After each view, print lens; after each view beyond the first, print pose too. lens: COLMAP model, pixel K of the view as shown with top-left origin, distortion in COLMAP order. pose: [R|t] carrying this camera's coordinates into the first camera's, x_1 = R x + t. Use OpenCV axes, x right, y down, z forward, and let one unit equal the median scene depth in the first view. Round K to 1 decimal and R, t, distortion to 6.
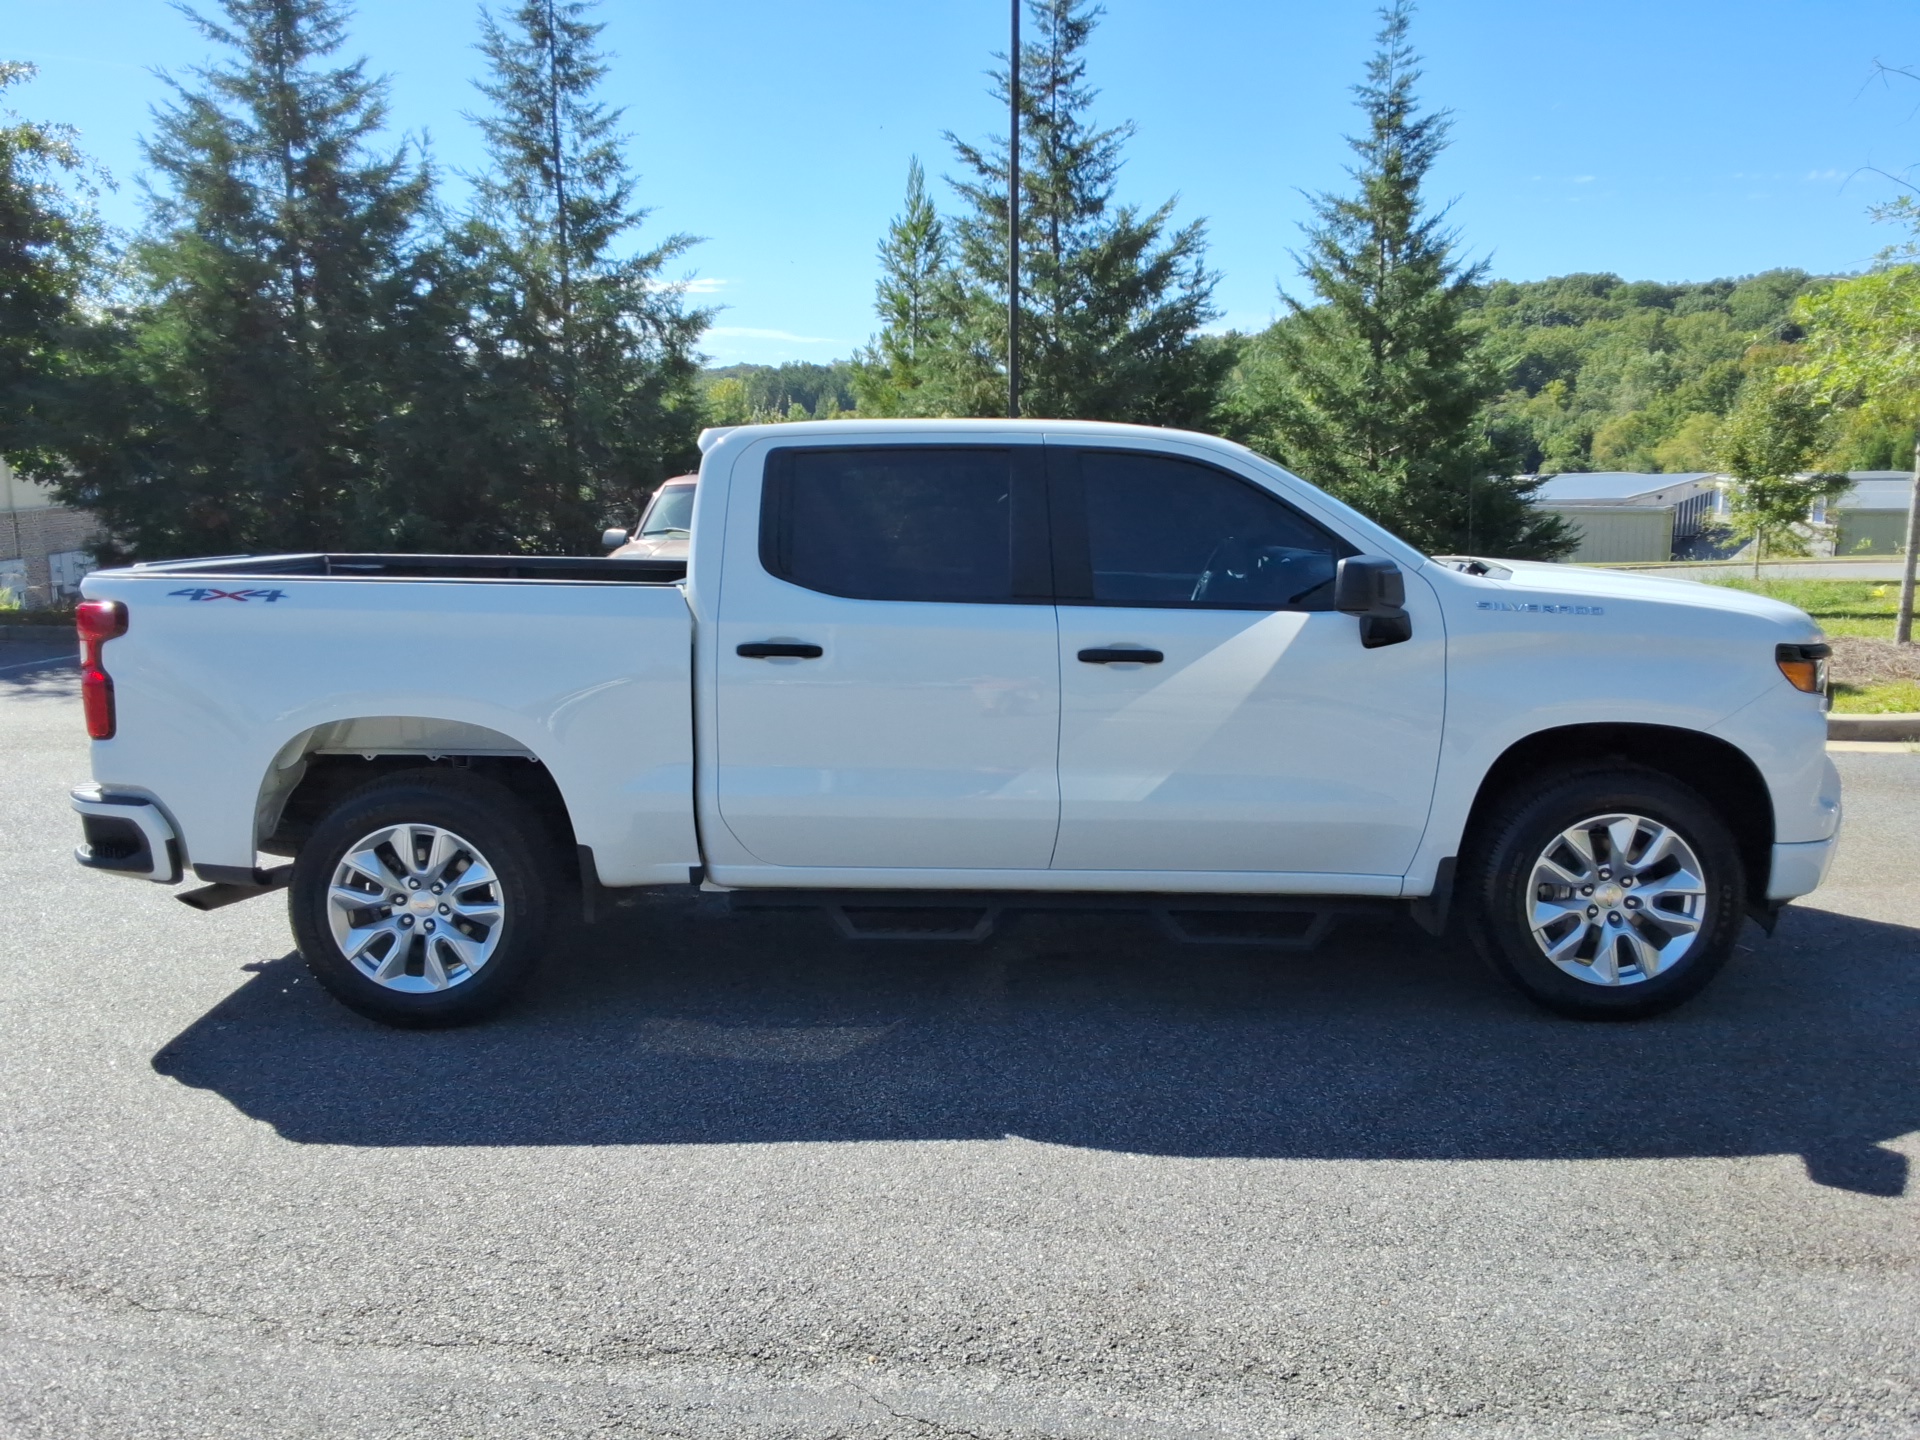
lens RADIAL K [[1542.8, 0, 974.7], [0, 1542.8, 698.6], [0, 0, 1]] dist [0.139721, -0.224062]
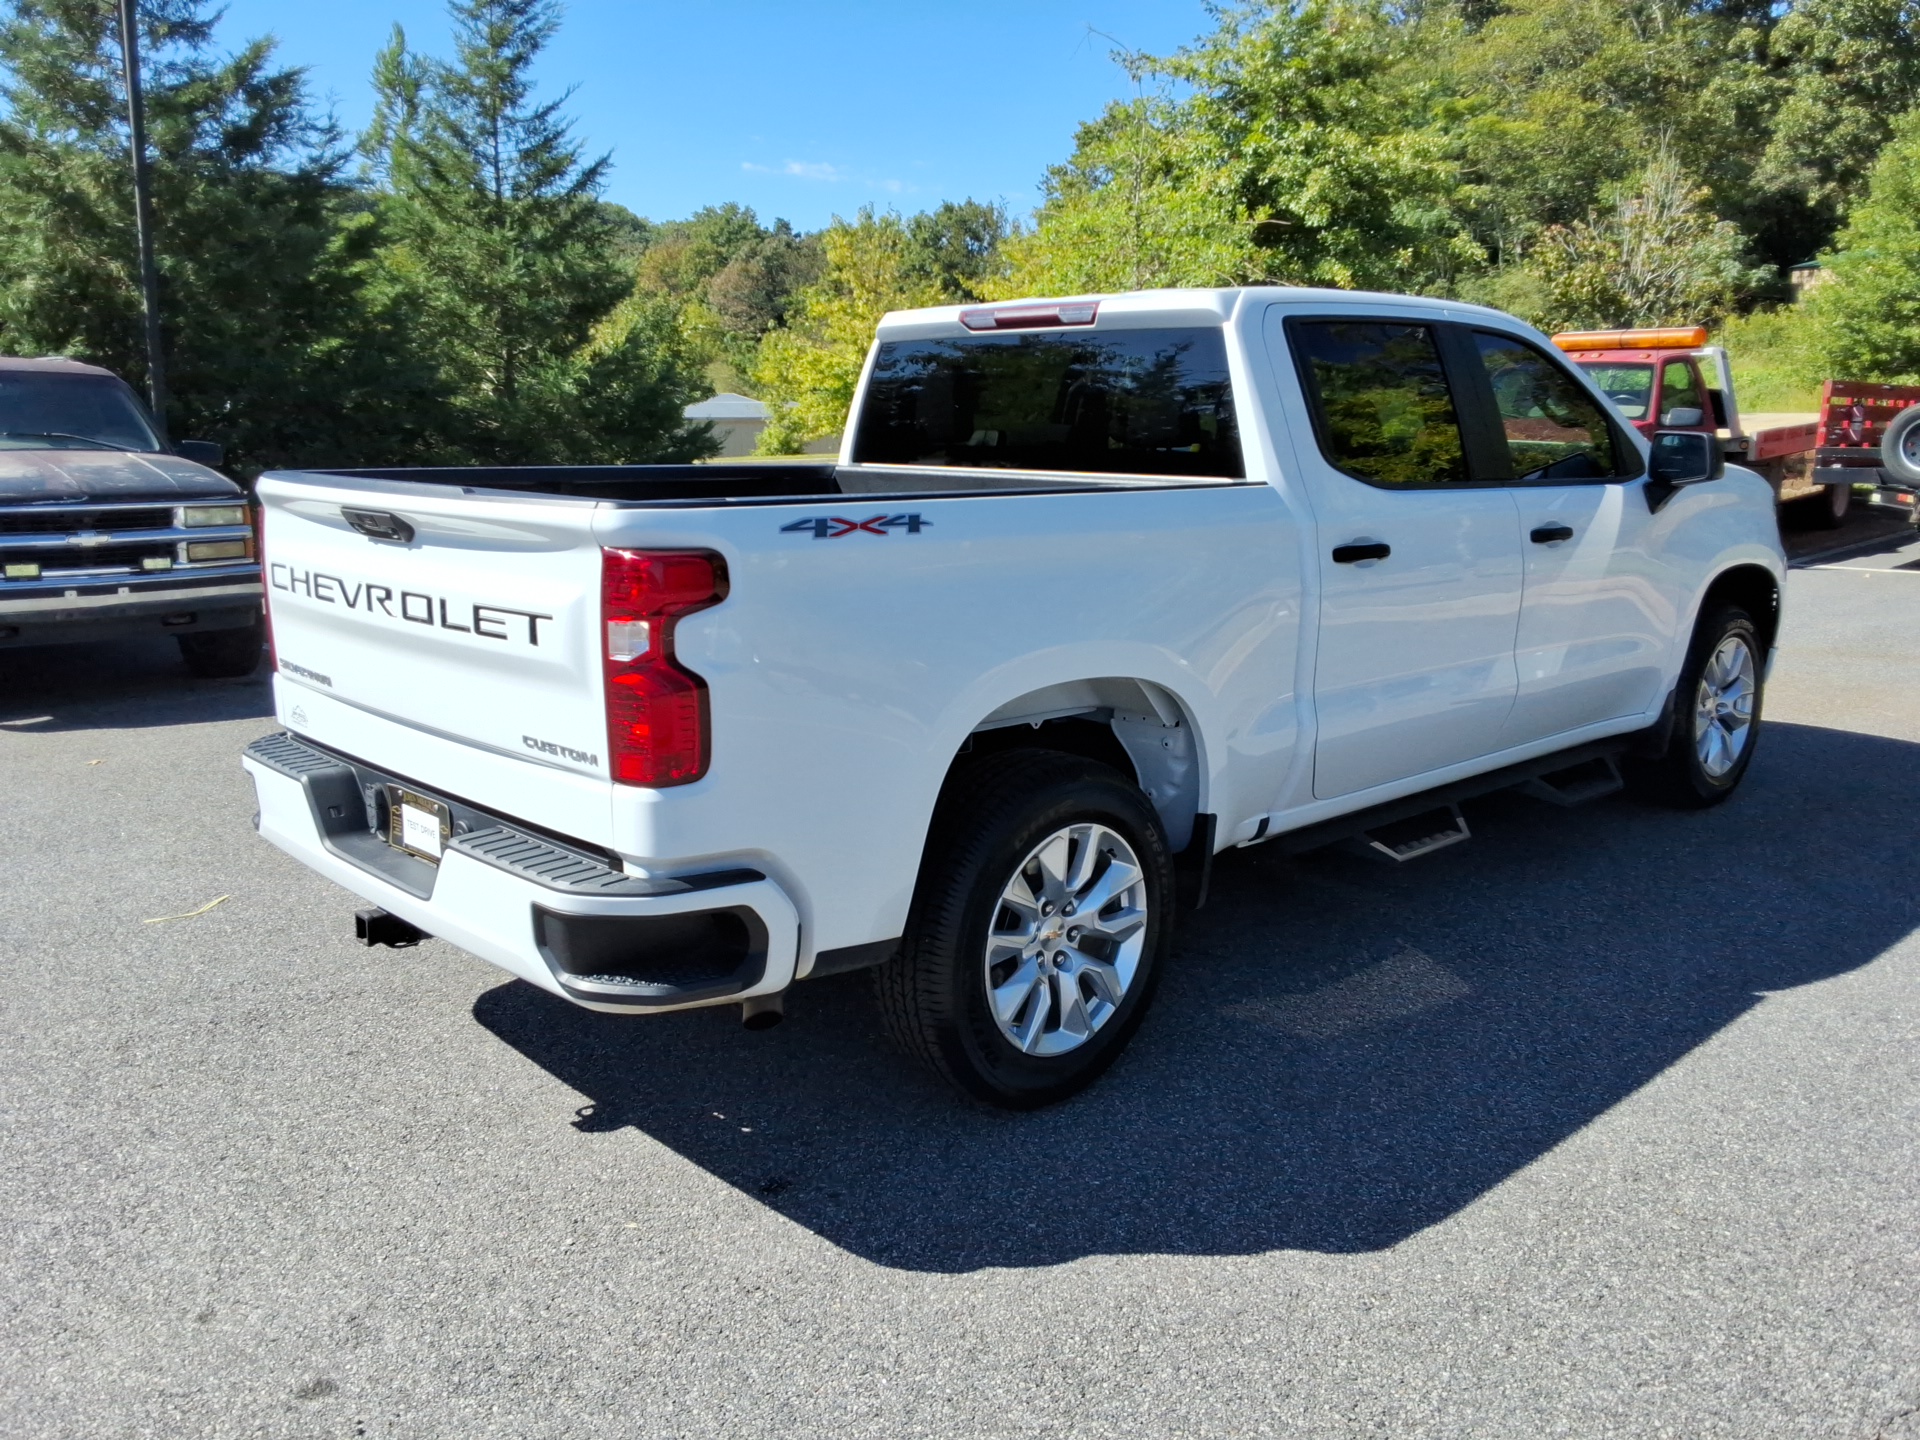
lens RADIAL K [[1542.8, 0, 974.7], [0, 1542.8, 698.6], [0, 0, 1]] dist [0.139721, -0.224062]
pose [[0.712118, -0.130459, 0.689832, -0.878844], [0.091244, 0.991448, 0.093308, -0.050232], [-0.696105, -0.003503, 0.717932, 0.510707]]
